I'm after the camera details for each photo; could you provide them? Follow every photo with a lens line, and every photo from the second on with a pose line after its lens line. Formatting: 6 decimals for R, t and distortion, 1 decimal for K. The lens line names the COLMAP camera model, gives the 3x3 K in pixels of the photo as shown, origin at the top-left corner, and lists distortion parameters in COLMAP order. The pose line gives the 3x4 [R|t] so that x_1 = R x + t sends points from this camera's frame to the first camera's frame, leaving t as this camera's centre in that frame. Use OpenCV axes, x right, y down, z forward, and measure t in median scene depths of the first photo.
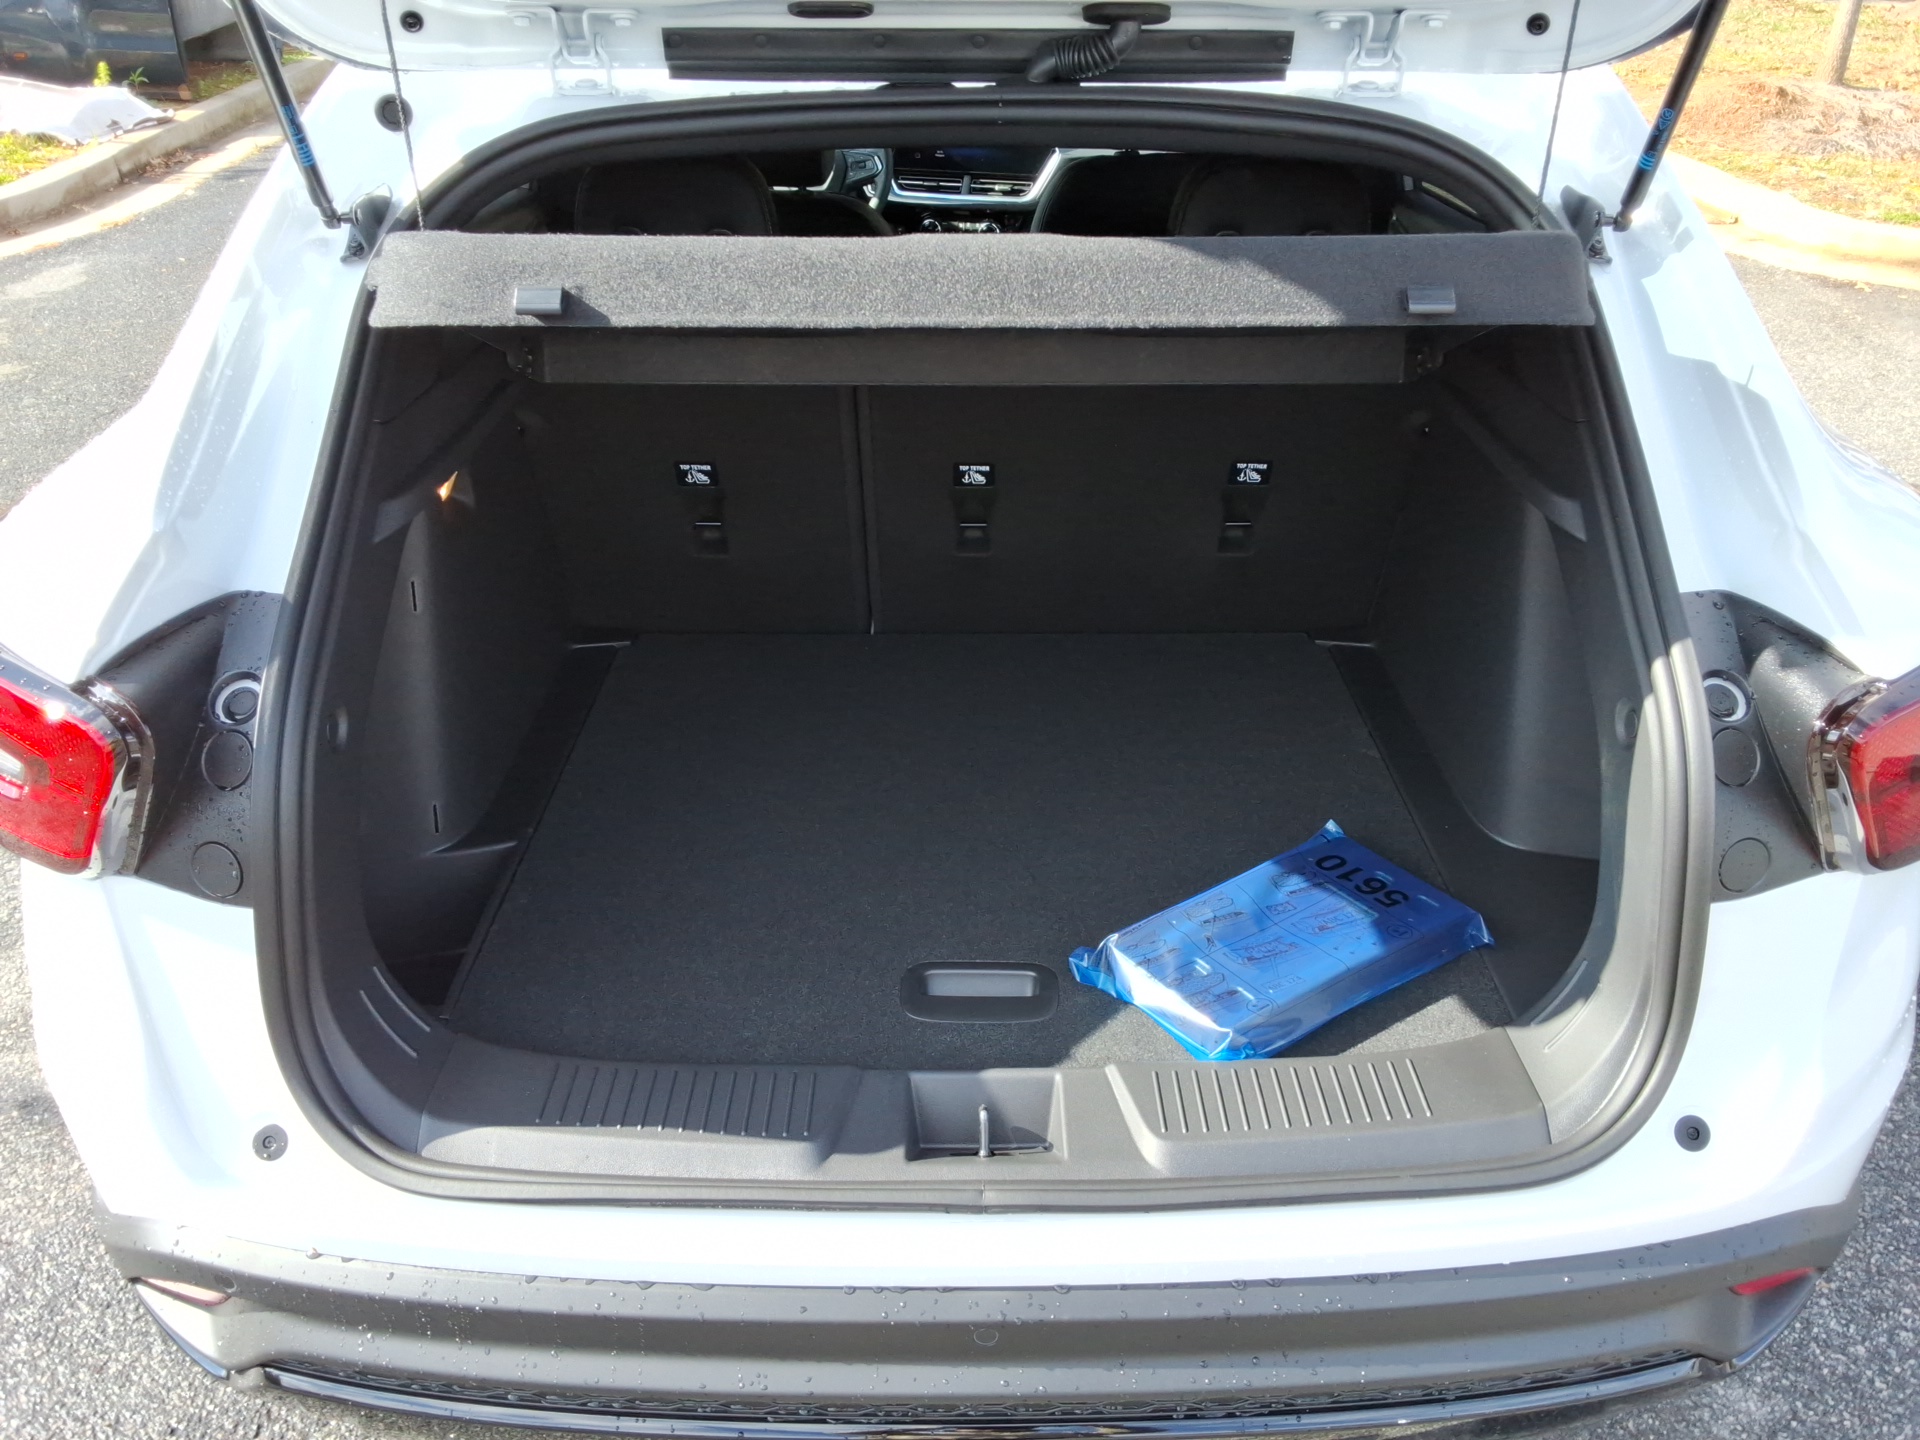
lens RADIAL K [[1571.1, 0, 979.6], [0, 1571.1, 690.6], [0, 0, 1]] dist [-0.001862, -0.011194]
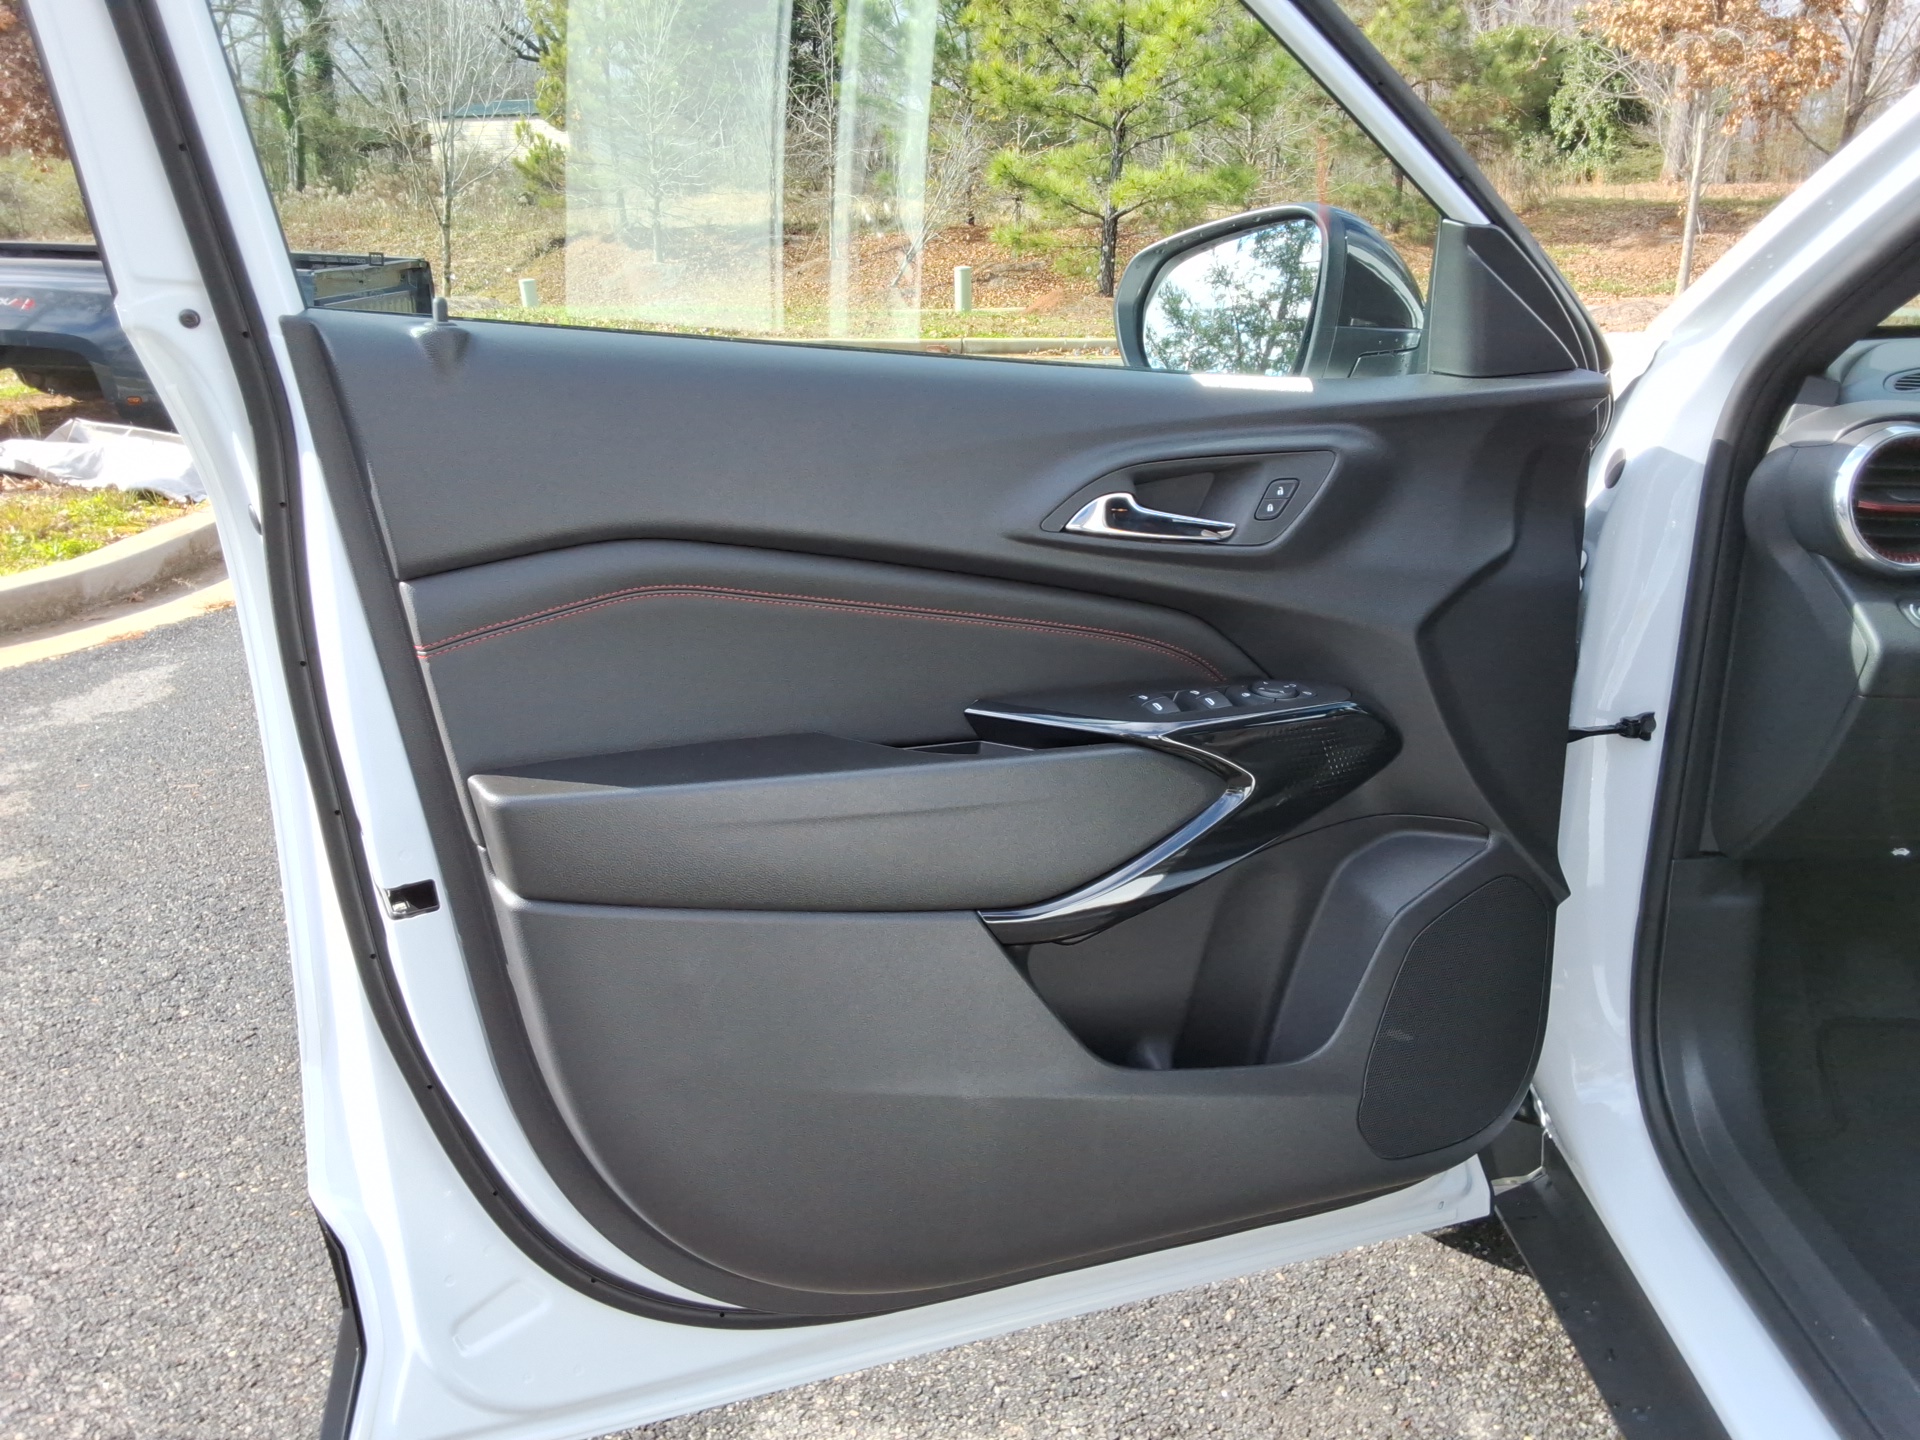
lens RADIAL K [[1526.9, 0, 983.2], [0, 1526.9, 700.9], [0, 0, 1]] dist [0.135550, -0.230592]
pose [[0.999089, -0.010252, -0.041420, -0.173295], [0.001671, 0.979363, -0.202101, -0.109323], [0.042637, 0.201848, 0.978488, 0.321991]]
